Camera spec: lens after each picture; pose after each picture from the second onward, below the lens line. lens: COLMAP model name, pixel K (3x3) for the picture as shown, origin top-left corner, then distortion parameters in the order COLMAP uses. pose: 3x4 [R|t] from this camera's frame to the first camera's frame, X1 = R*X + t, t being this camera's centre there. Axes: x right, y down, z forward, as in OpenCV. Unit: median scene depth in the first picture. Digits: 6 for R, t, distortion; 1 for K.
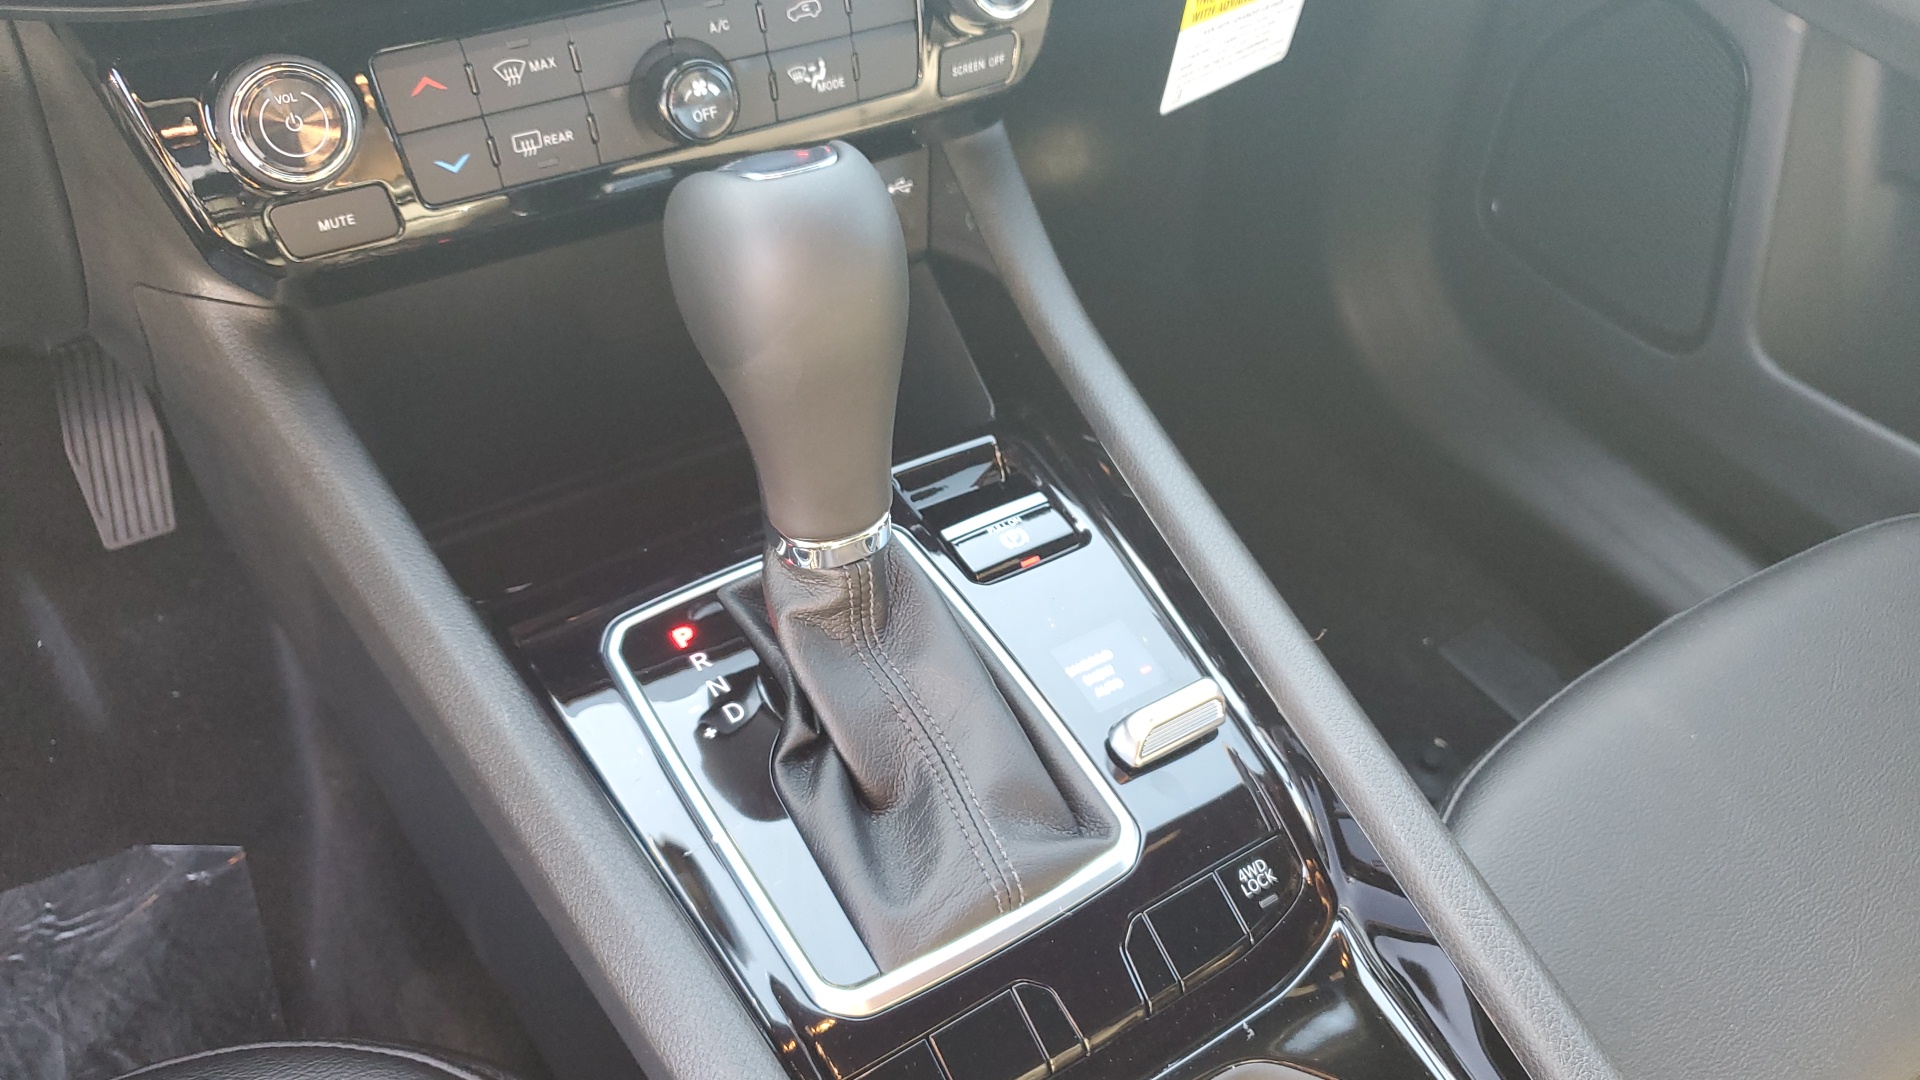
lens RADIAL K [[1472.2, 0, 962.5], [0, 1472.2, 590.7], [0, 0, 1]] dist [-0.001687, -0.137621]
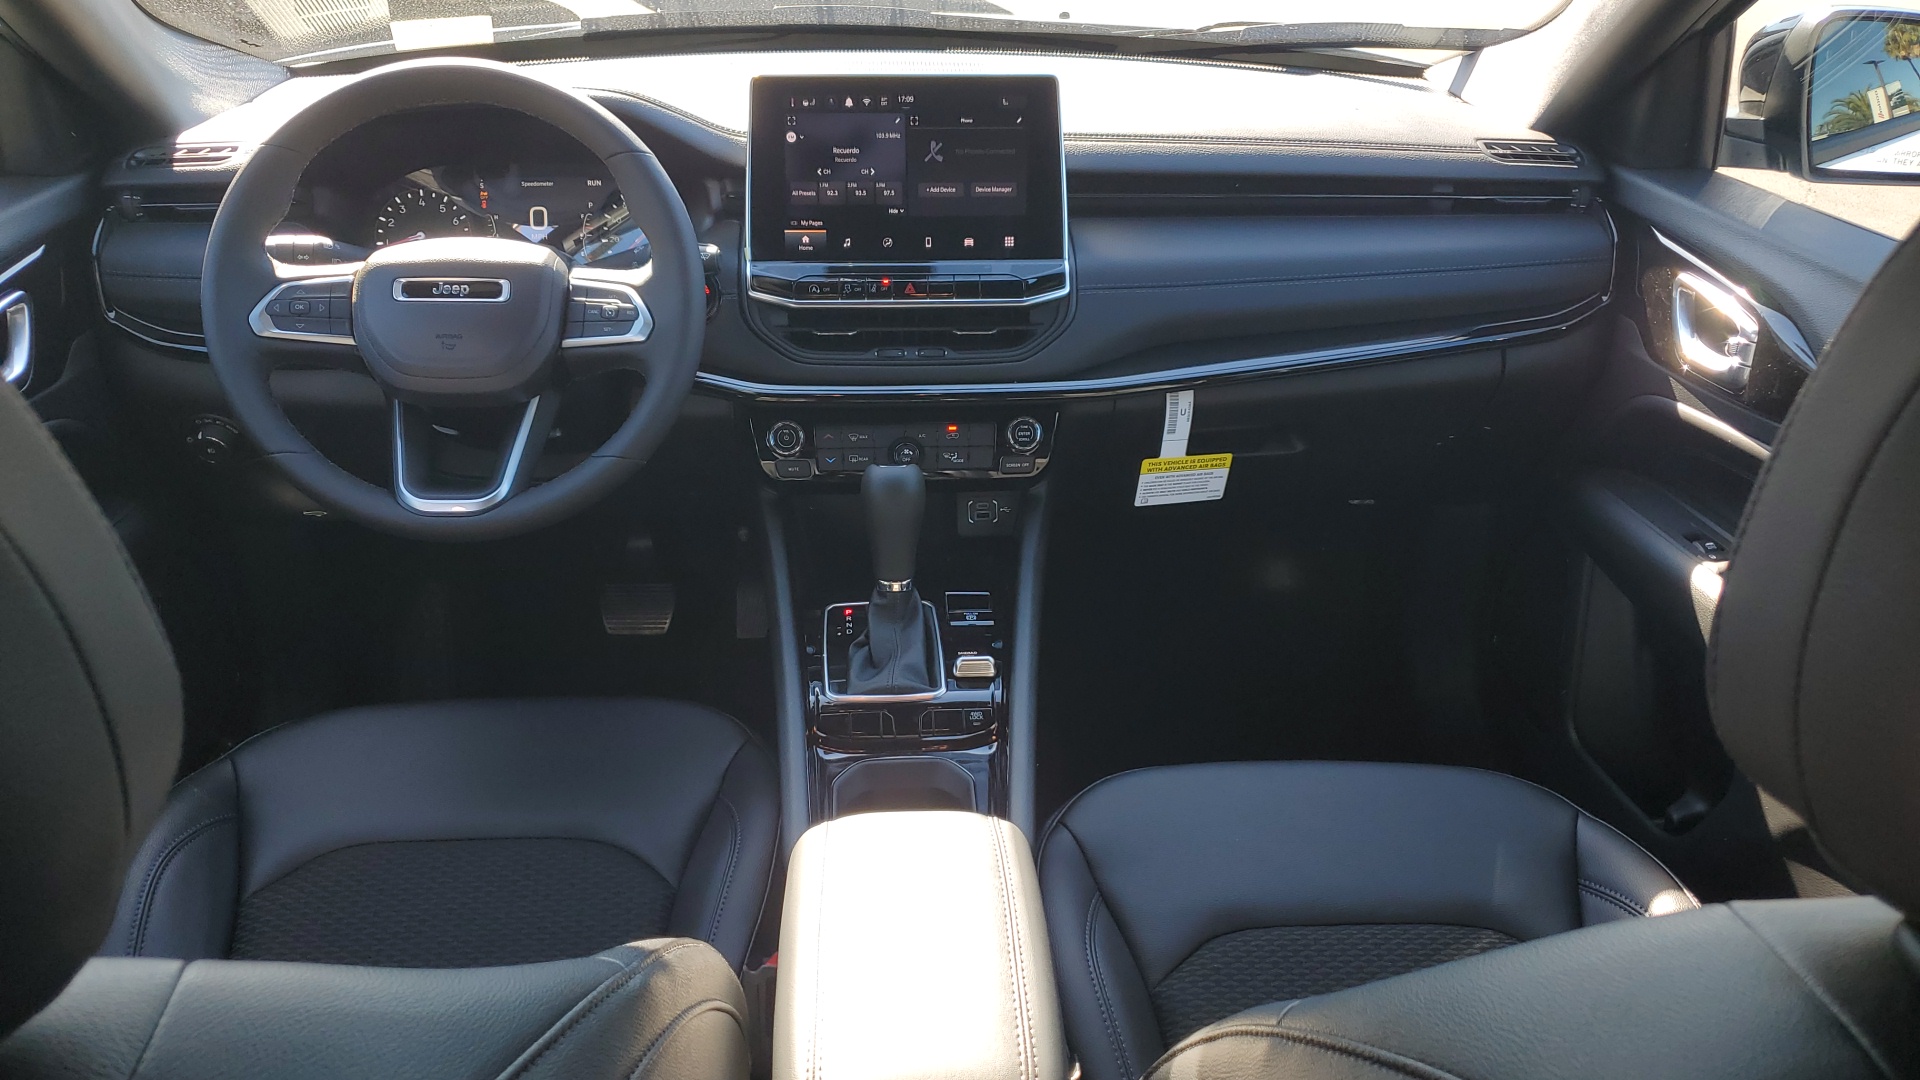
lens RADIAL K [[1422.5, 0, 961.5], [0, 1422.5, 598.4], [0, 0, 1]] dist [0.053526, -0.120919]
pose [[0.873071, 0.182407, -0.452188, 1.374634], [-0.315162, 0.918736, -0.237900, 0.644963], [0.372047, 0.350216, 0.859610, -1.493963]]
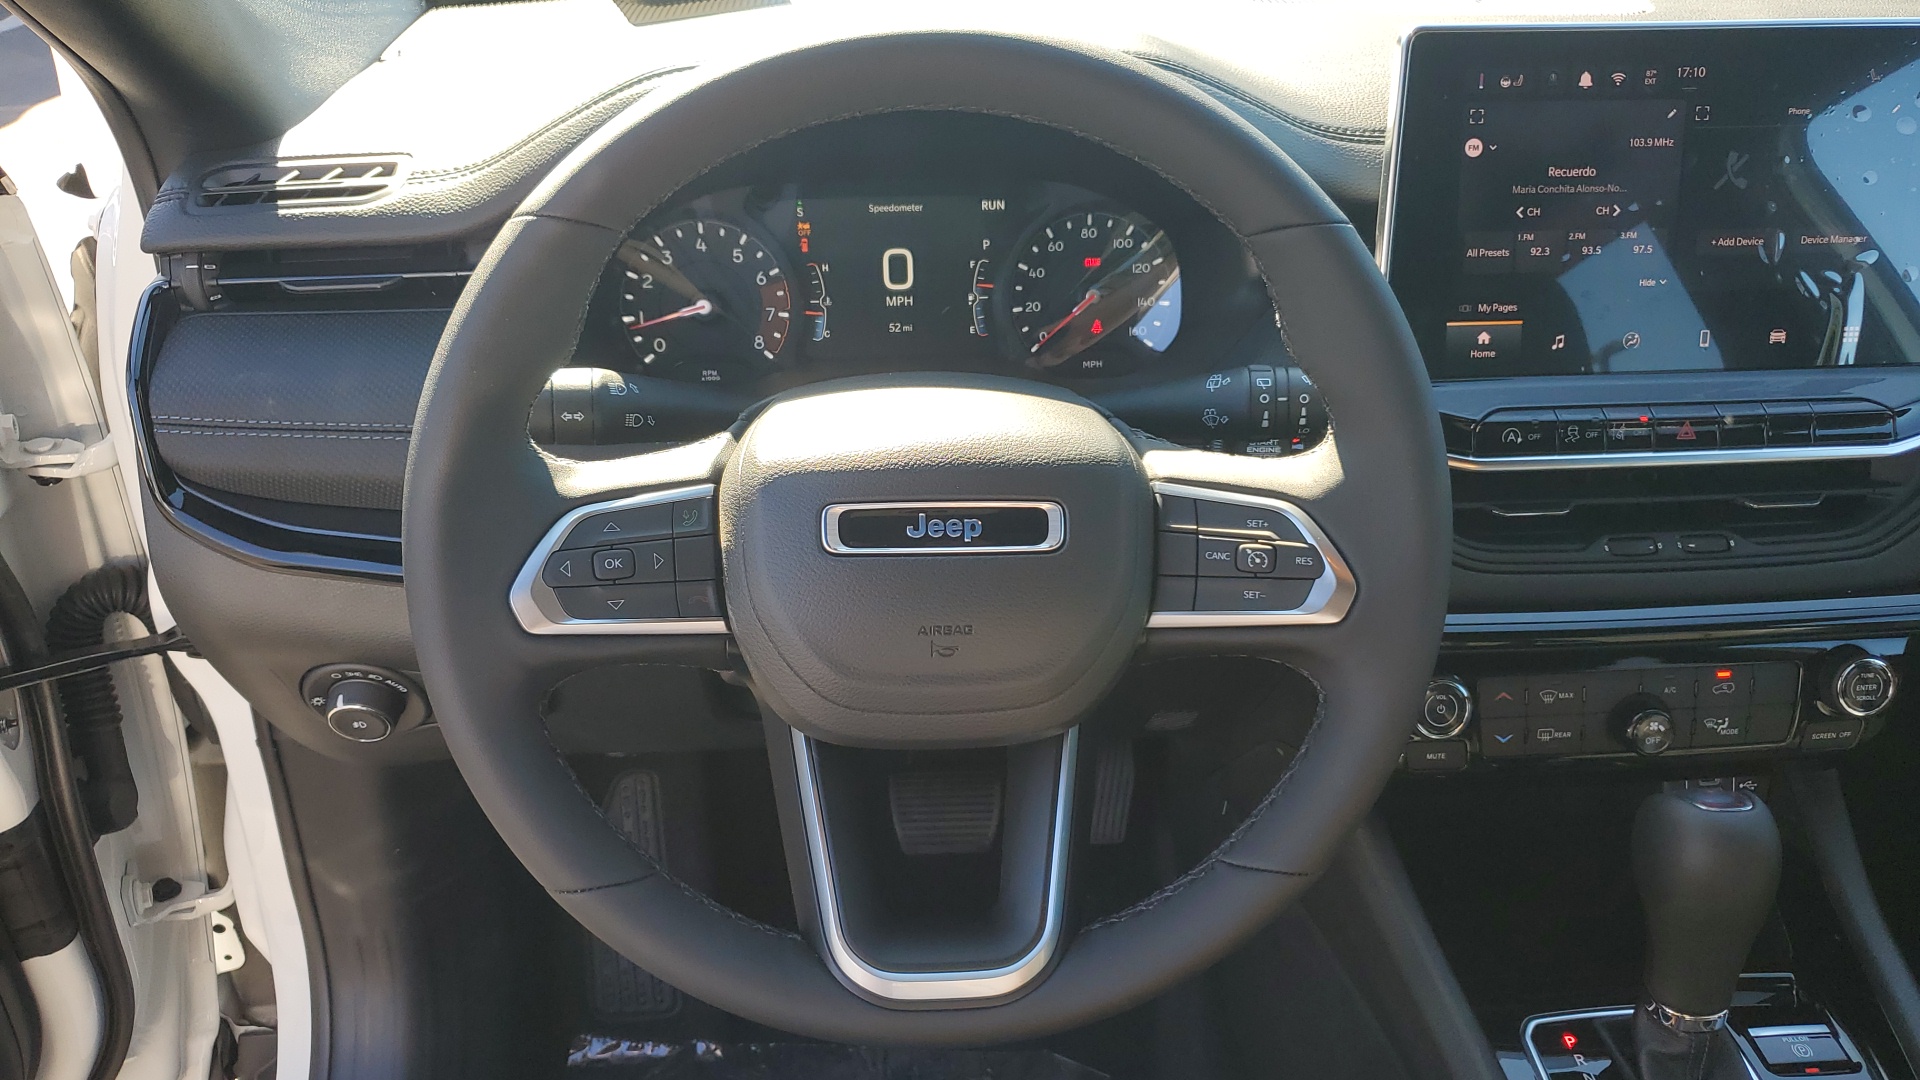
lens RADIAL K [[1492.5, 0, 954.4], [0, 1492.5, 545.3], [0, 0, 1]] dist [-0.001042, -0.005329]
pose [[0.879662, 0.193880, -0.434287, -0.181846], [-0.303004, 0.932291, -0.197539, 0.052969], [0.366583, 0.305358, 0.878848, -0.896311]]
